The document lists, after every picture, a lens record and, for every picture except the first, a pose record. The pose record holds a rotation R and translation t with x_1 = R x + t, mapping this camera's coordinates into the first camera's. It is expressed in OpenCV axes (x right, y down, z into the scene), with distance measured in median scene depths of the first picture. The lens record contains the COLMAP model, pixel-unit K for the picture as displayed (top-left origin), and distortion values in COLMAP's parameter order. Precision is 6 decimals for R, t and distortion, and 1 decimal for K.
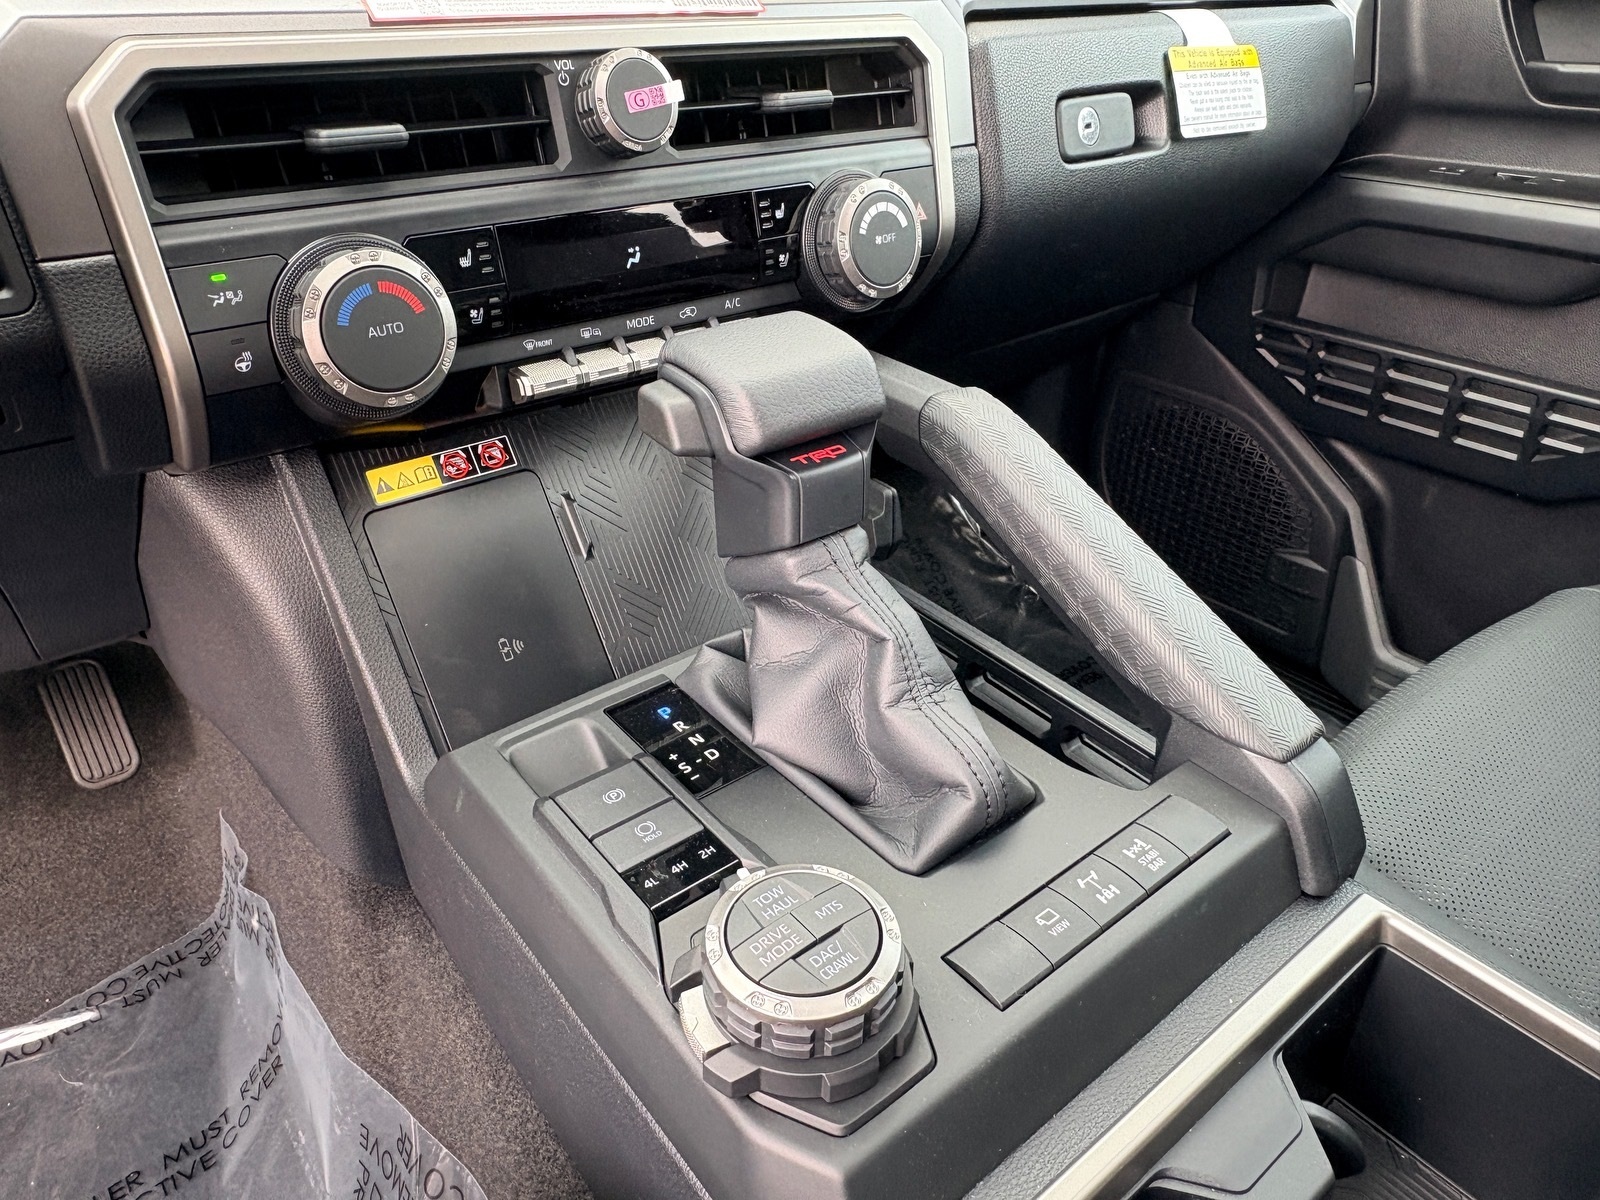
lens RADIAL K [[1042.4, 0, 763.8], [0, 1042.4, 599.5], [0, 0, 1]] dist [0.002283, 0.003403]
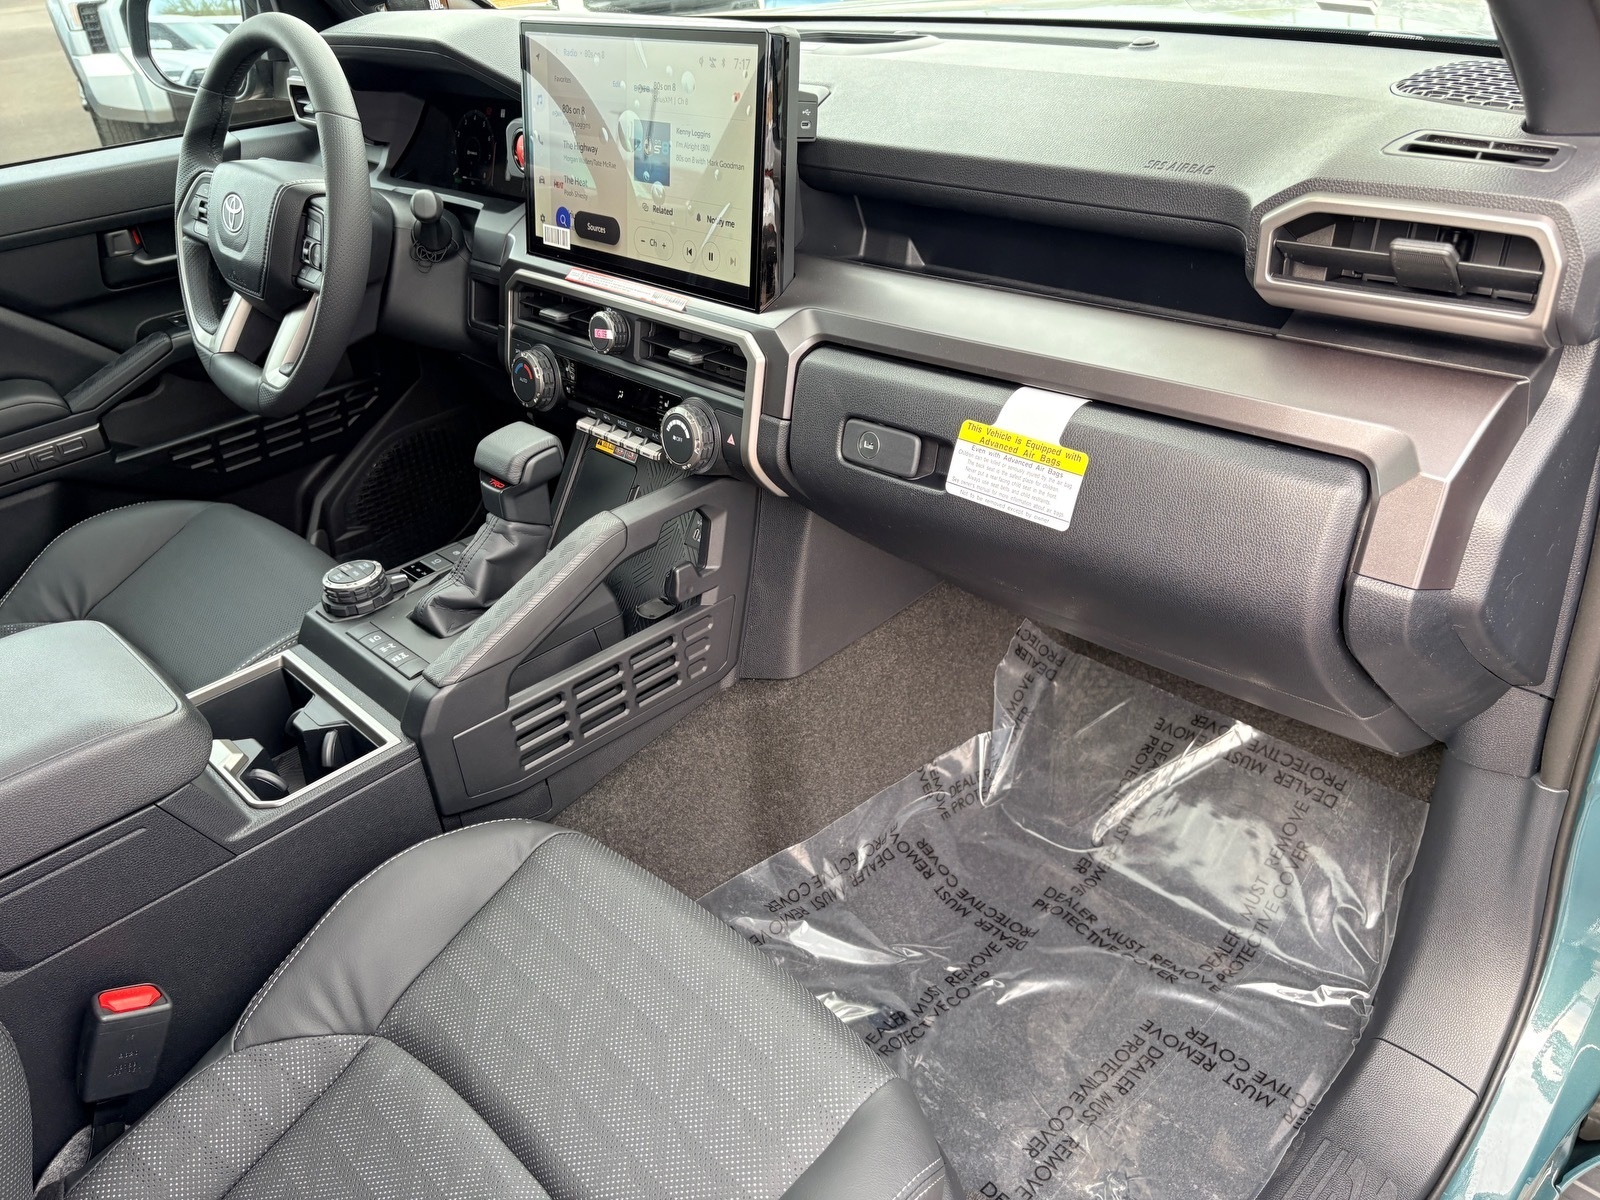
lens RADIAL K [[1219.8, 0, 806.3], [0, 1219.8, 604.3], [0, 0, 1]] dist [0.008449, -0.005803]
pose [[0.112936, 0.505688, -0.855293, 2.458887], [-0.444203, 0.795684, 0.411790, -1.275993], [0.888780, 0.333418, 0.314489, 0.737468]]
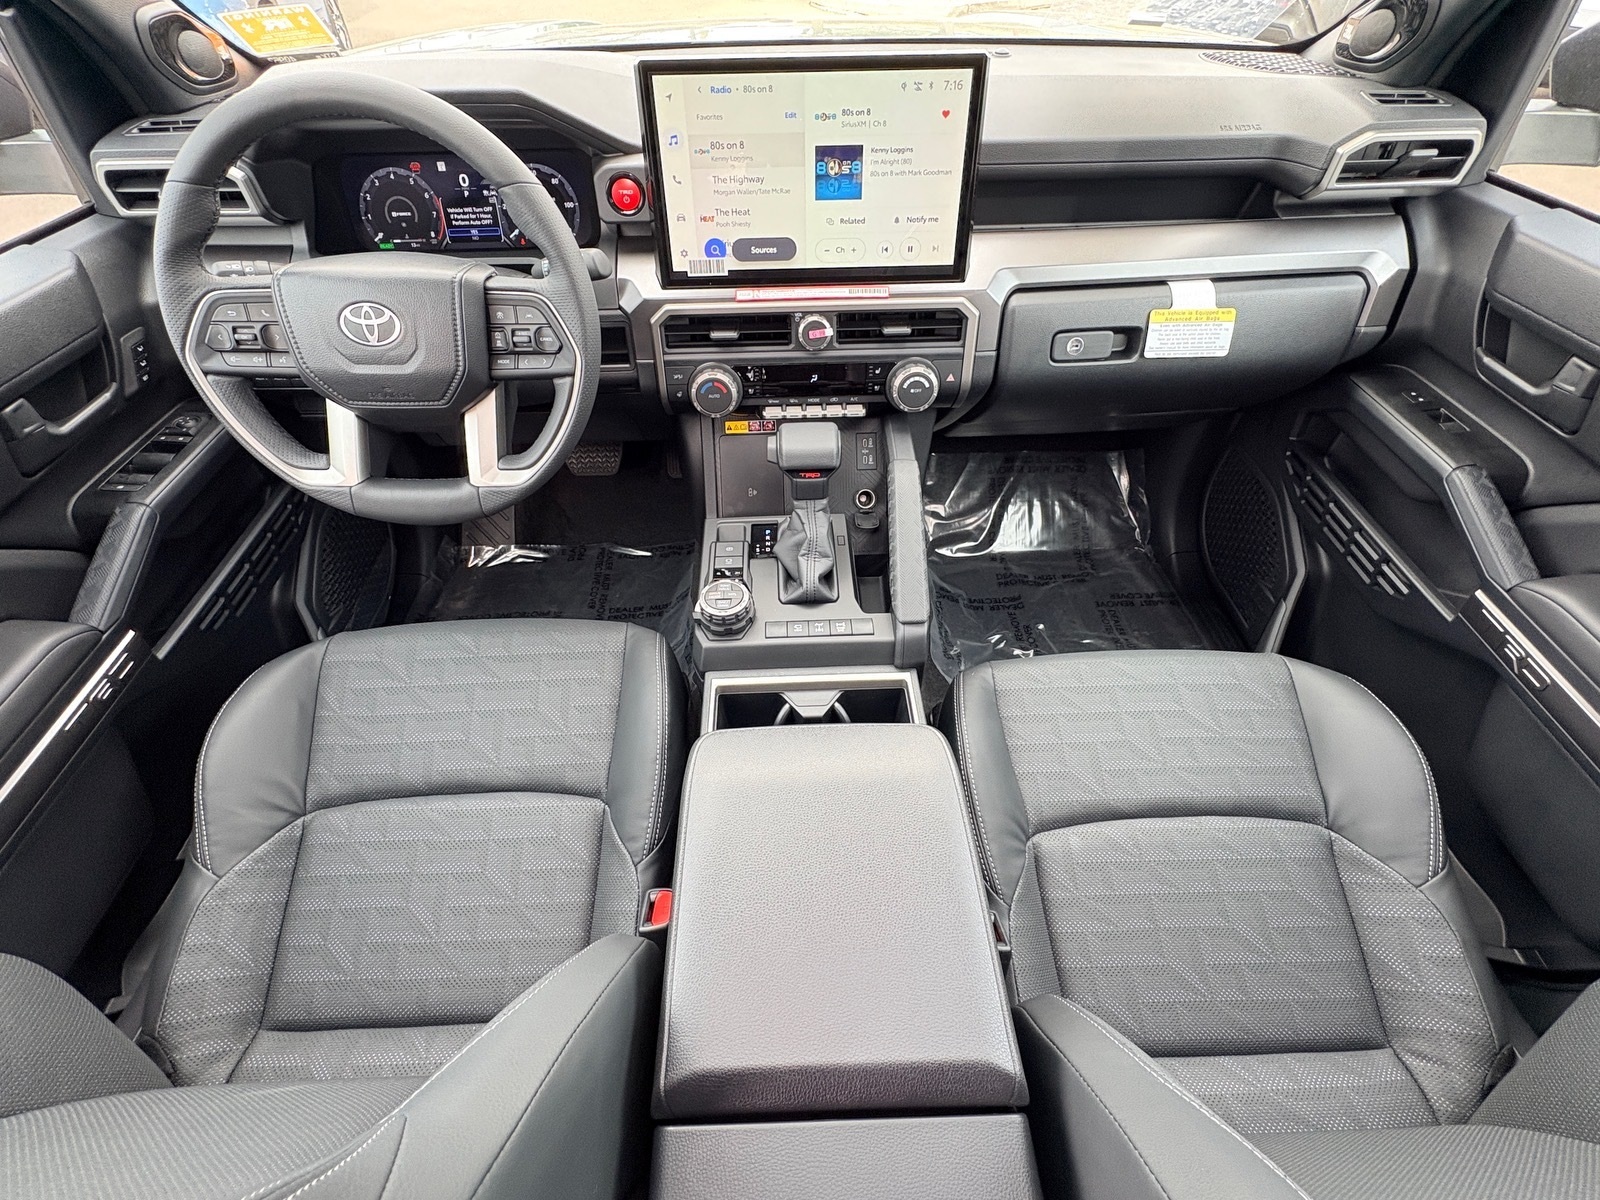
lens RADIAL K [[715.4, 0, 799.4], [0, 715.4, 597.2], [0, 0, 1]] dist [-0.002383, 0.001808]
pose [[0.809620, 0.415806, -0.414272, 0.951972], [-0.292169, 0.897639, 0.329972, -0.452375], [0.509071, -0.146115, 0.848232, -0.801887]]
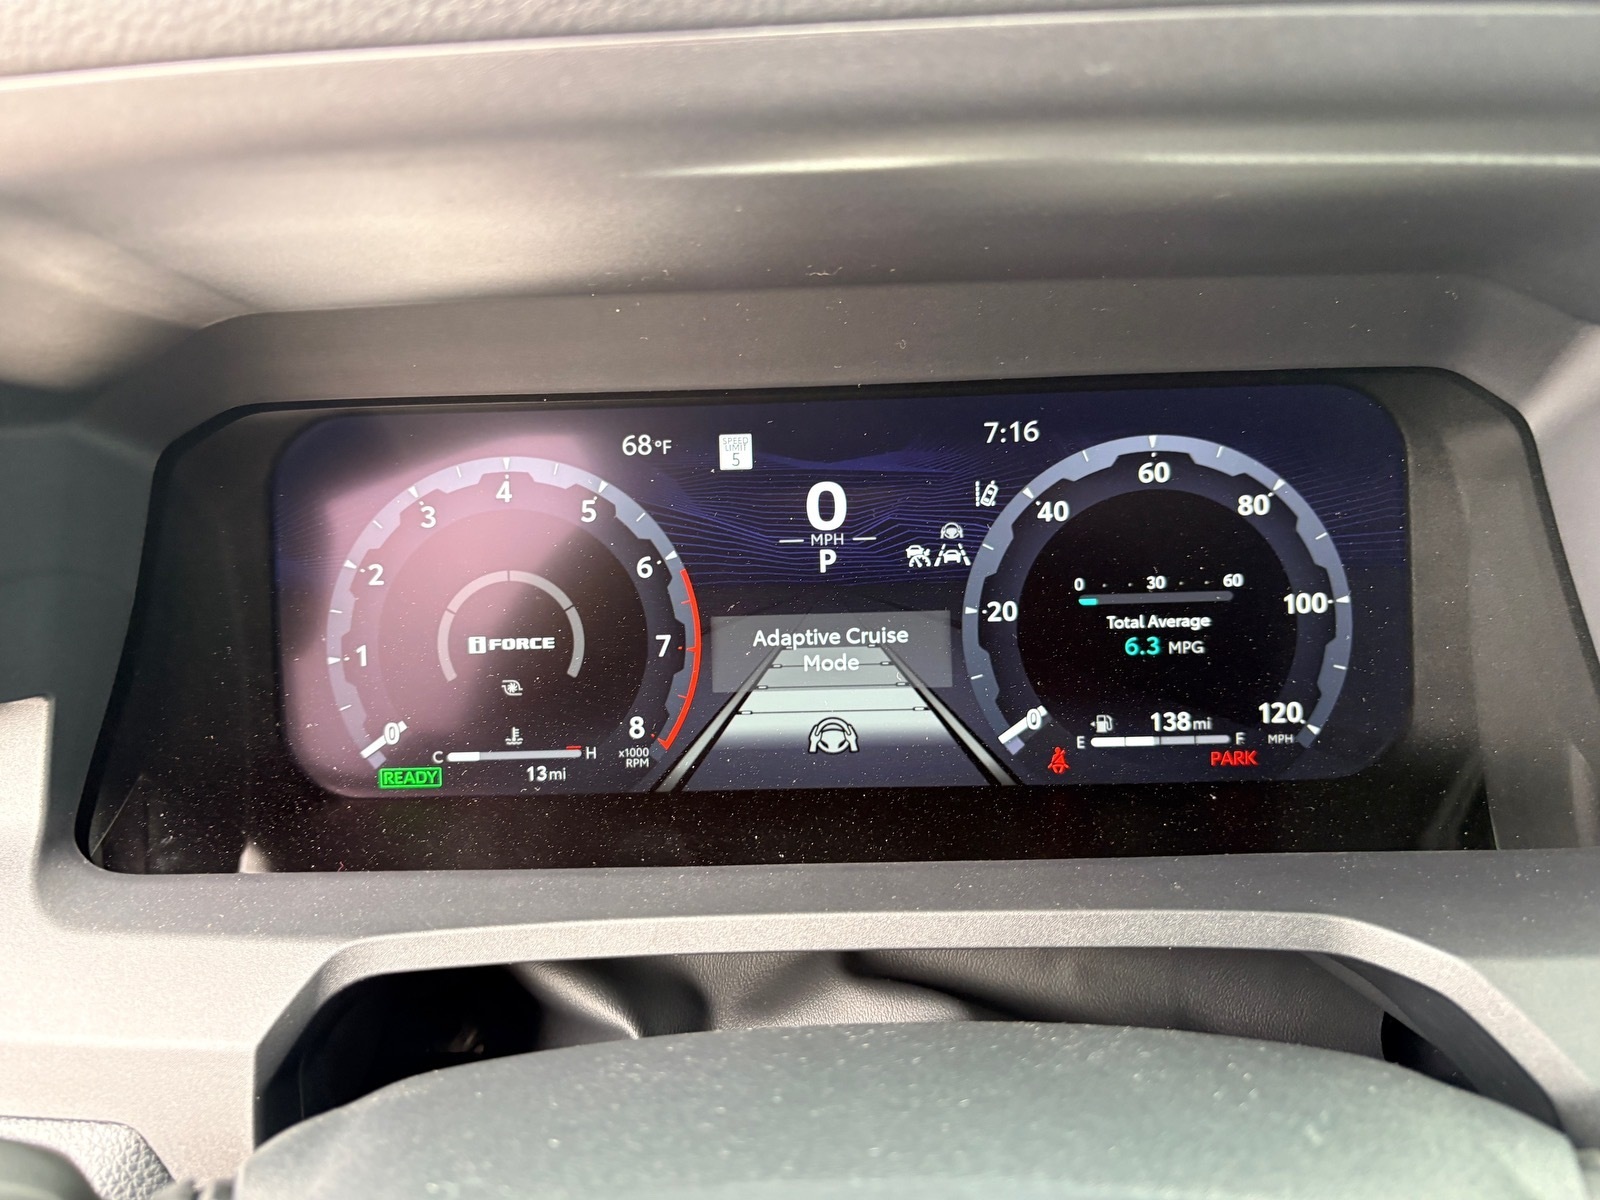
lens RADIAL K [[1219.8, 0, 758.5], [0, 1219.8, 594.9], [0, 0, 1]] dist [0.008449, -0.005803]
pose [[0.773195, 0.201809, -0.601201, -0.762451], [-0.294243, 0.953957, -0.058200, -0.459314], [0.561775, 0.221899, 0.796976, 0.019408]]
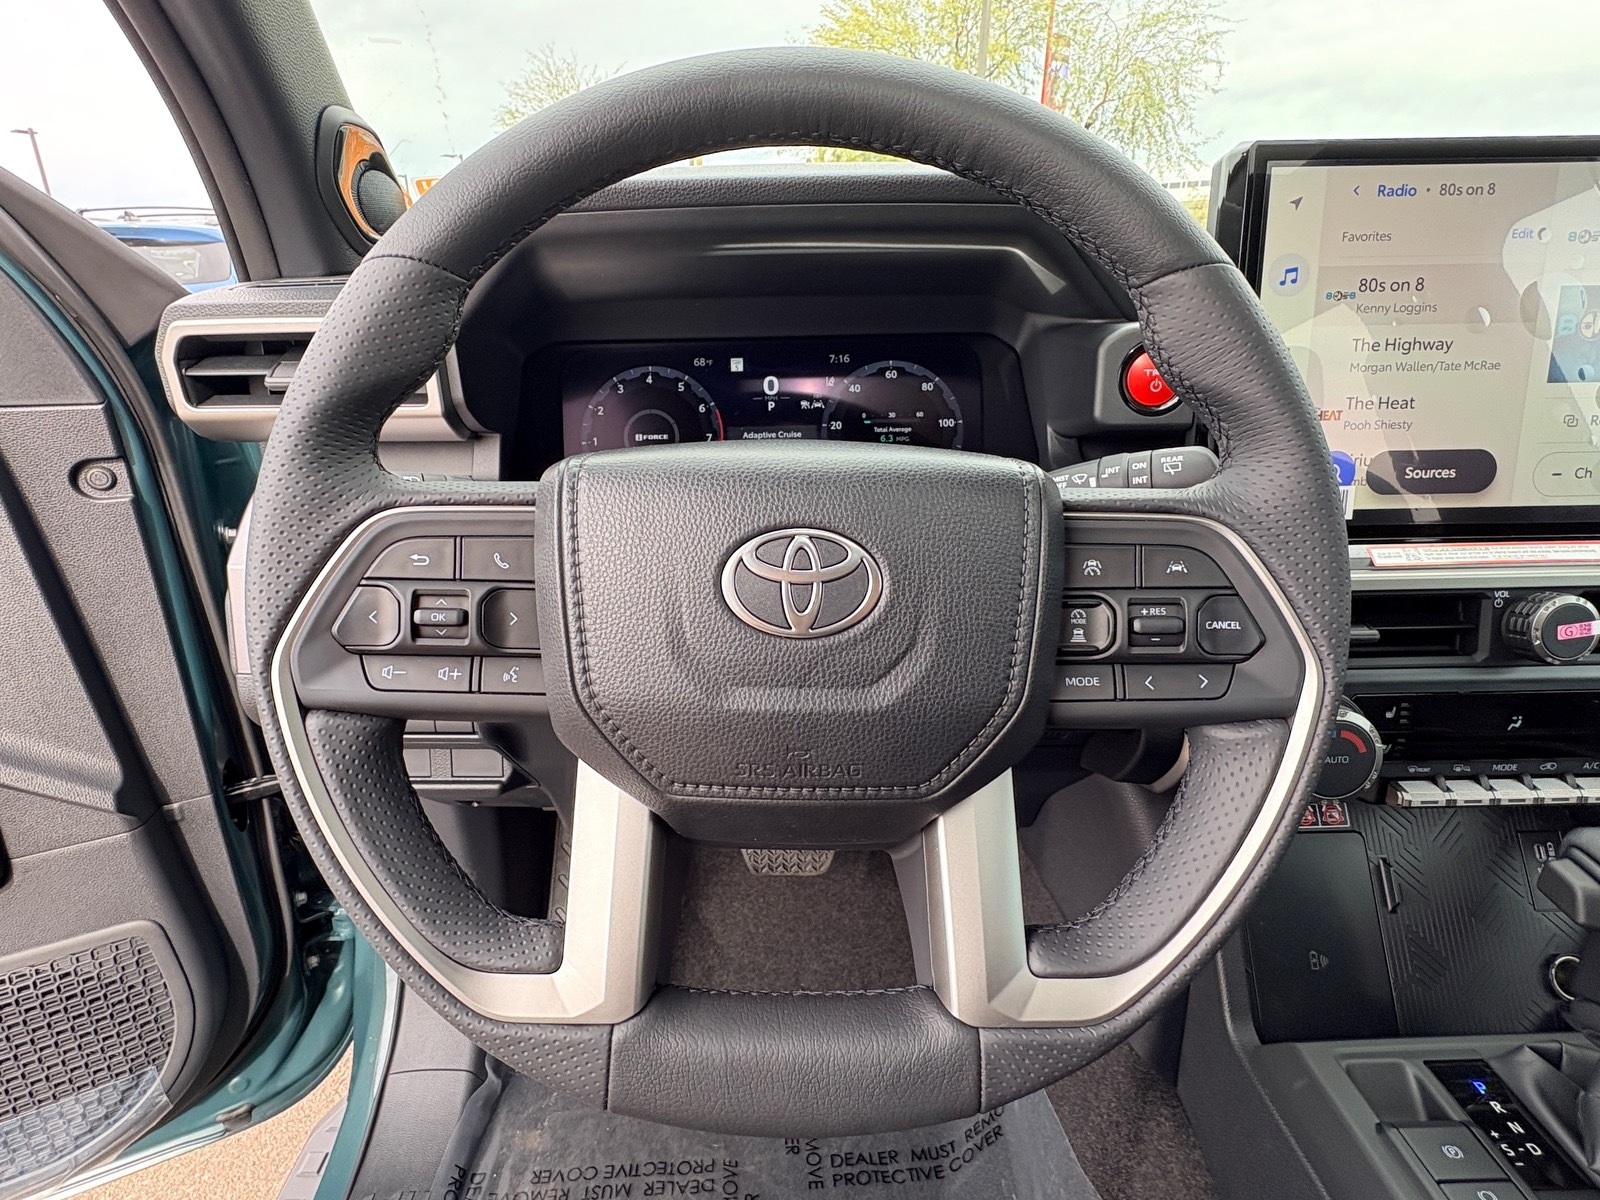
lens RADIAL K [[837.5, 0, 778.0], [0, 837.5, 597.8], [0, 0, 1]] dist [-0.000615, -0.000587]
pose [[0.799507, 0.206534, -0.564033, -0.326674], [-0.295060, 0.952963, -0.069293, -0.137679], [0.523191, 0.221823, 0.822840, -0.428552]]
